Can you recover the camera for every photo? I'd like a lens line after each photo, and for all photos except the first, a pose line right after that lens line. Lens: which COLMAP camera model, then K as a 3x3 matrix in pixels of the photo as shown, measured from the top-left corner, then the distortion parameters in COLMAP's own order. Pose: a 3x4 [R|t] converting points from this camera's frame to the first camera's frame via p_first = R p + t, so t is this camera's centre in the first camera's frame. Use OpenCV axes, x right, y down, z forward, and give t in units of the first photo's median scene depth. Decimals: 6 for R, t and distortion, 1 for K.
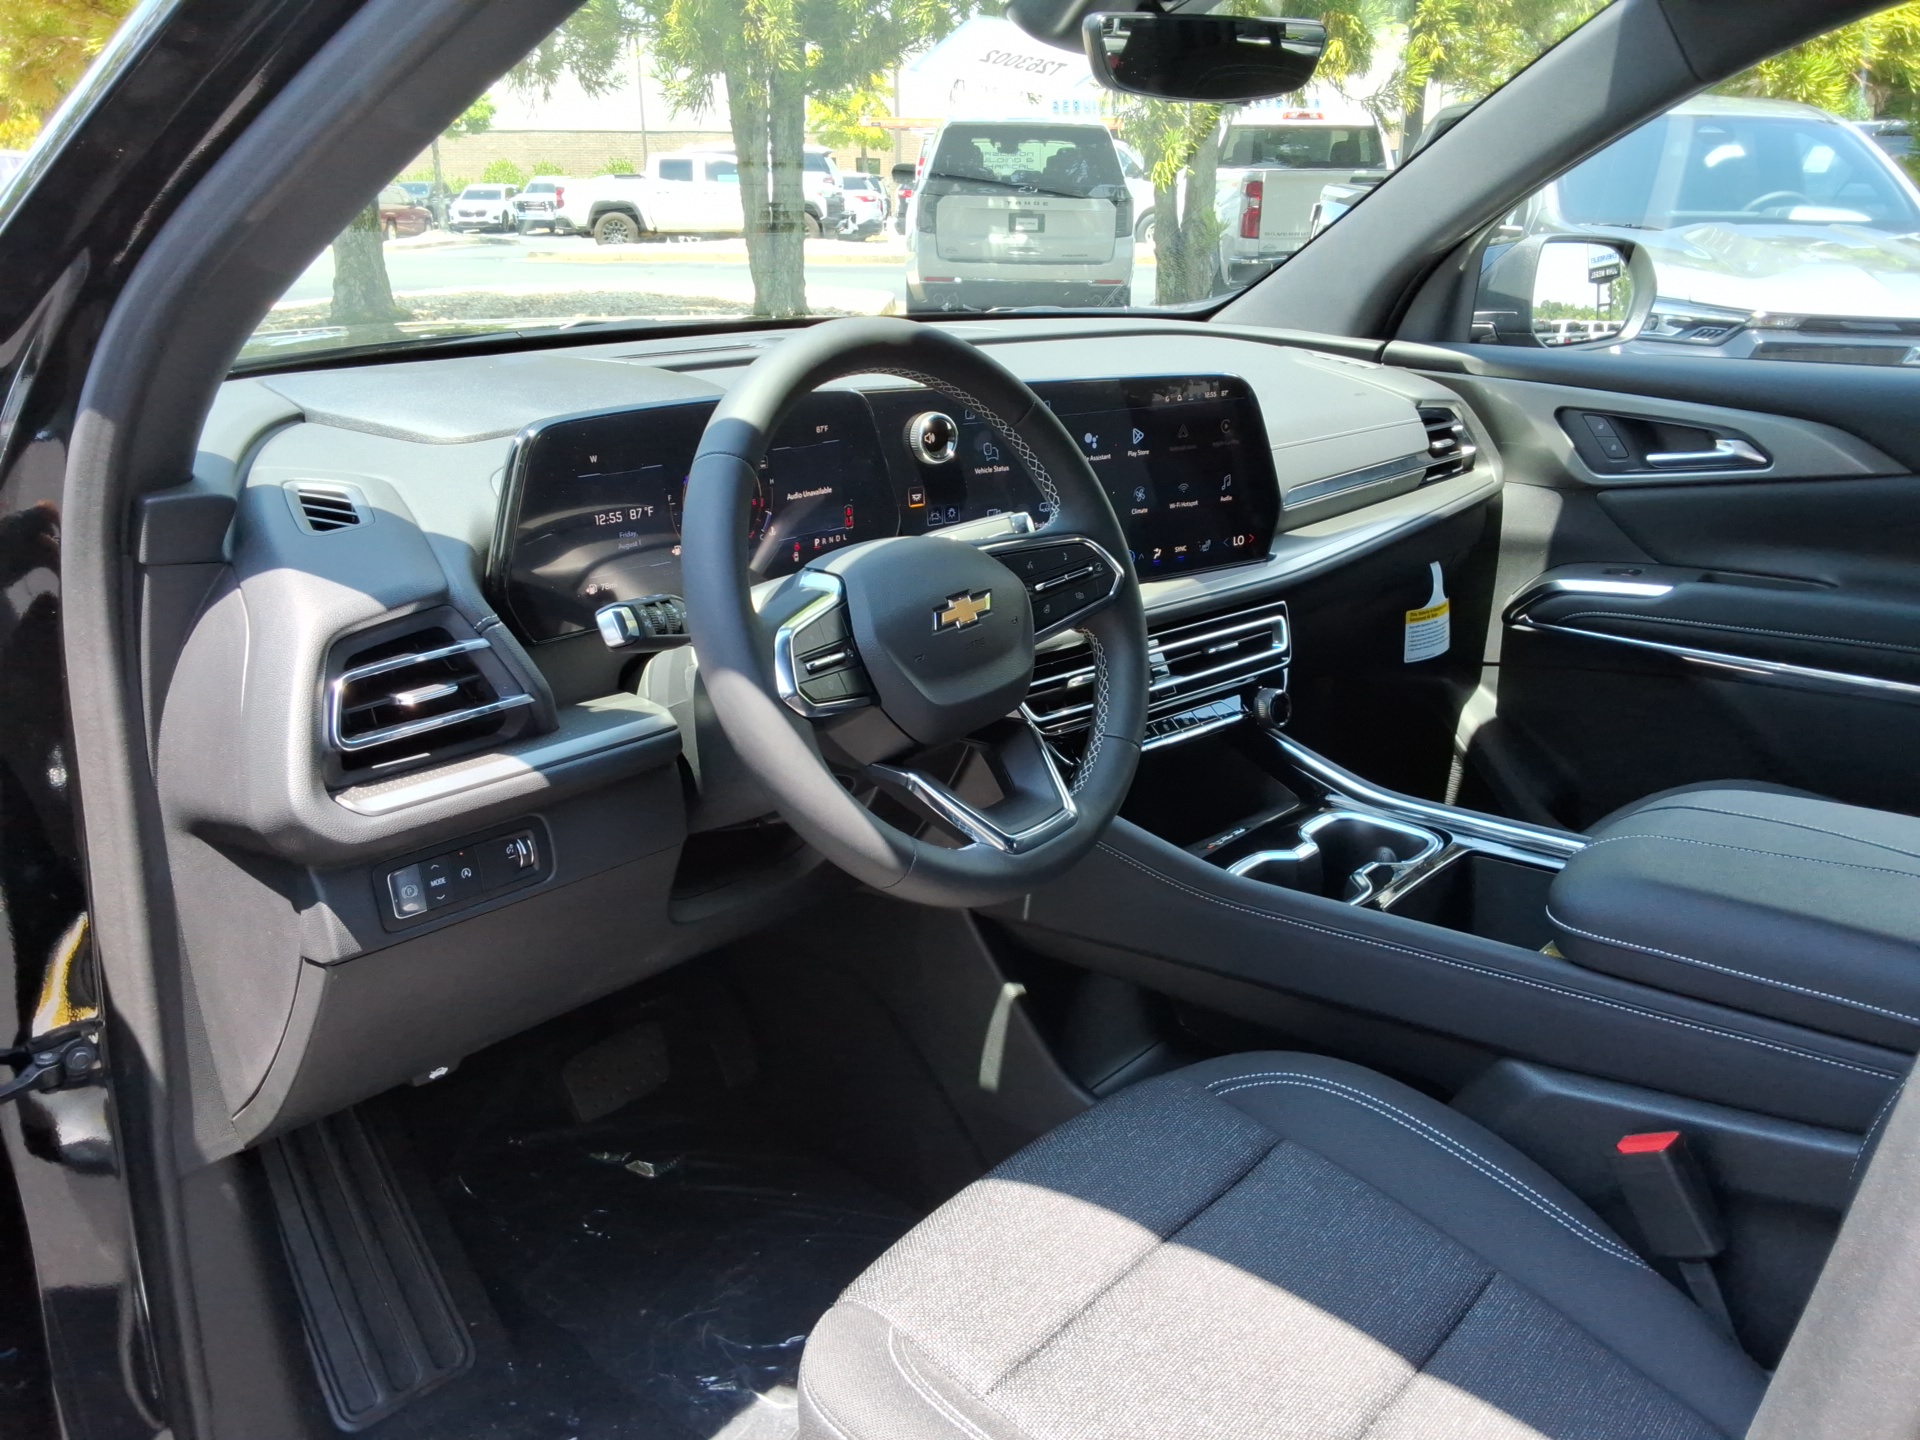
lens RADIAL K [[1546.5, 0, 957.7], [0, 1546.5, 707.7], [0, 0, 1]] dist [0.100200, -0.161972]
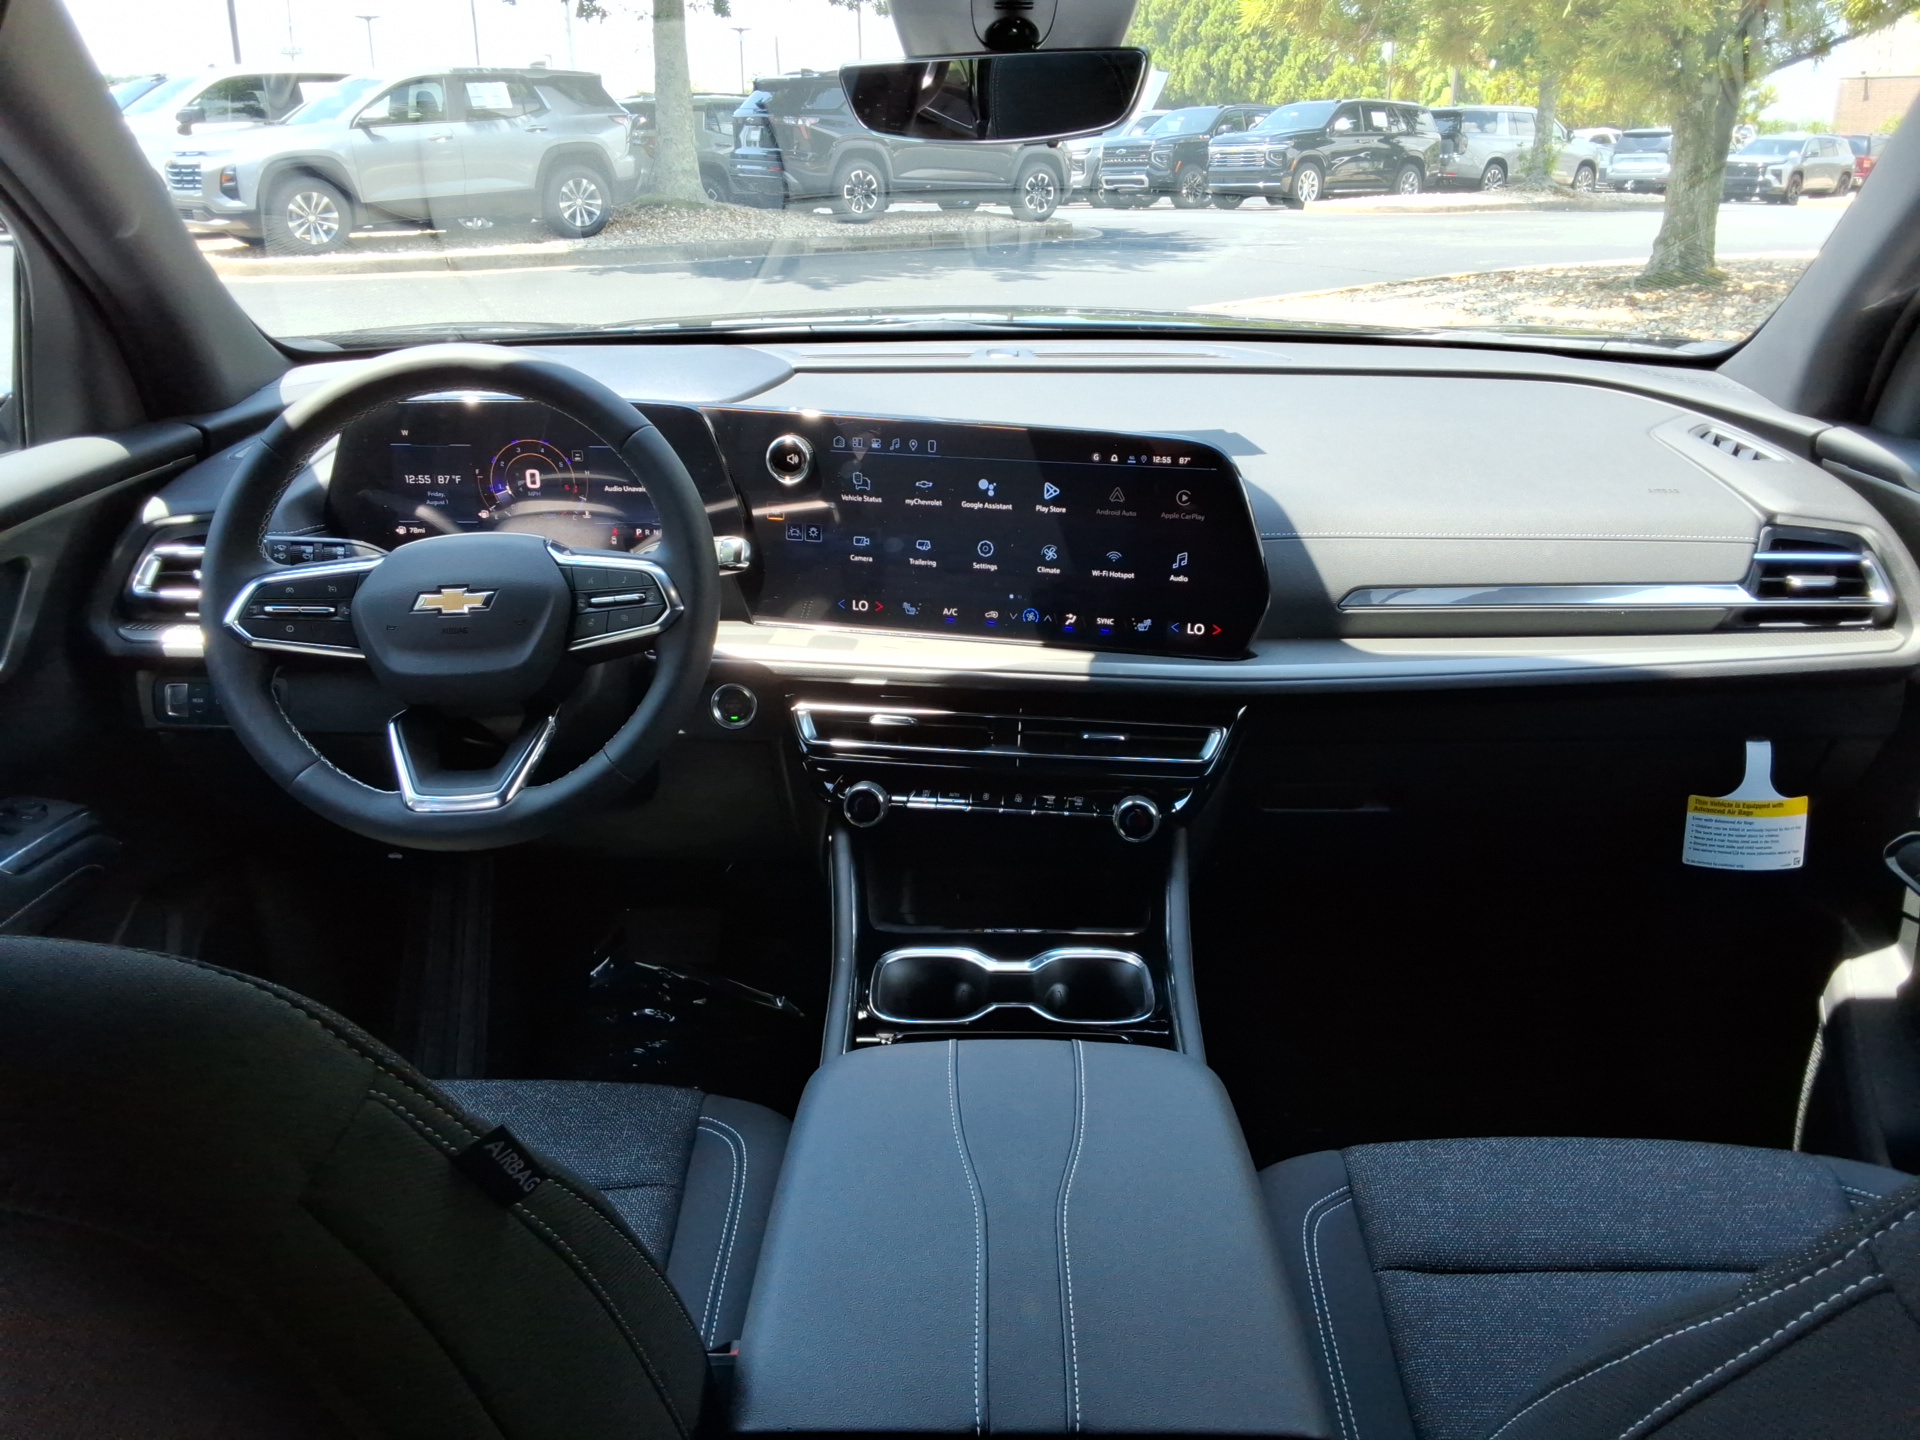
lens RADIAL K [[1546.5, 0, 987.5], [0, 1546.5, 714.8], [0, 0, 1]] dist [0.100200, -0.161972]
pose [[0.645319, 0.257033, -0.719373, 0.809409], [-0.231815, 0.963179, 0.136194, -0.165962], [0.727891, 0.078873, 0.681142, 0.353525]]
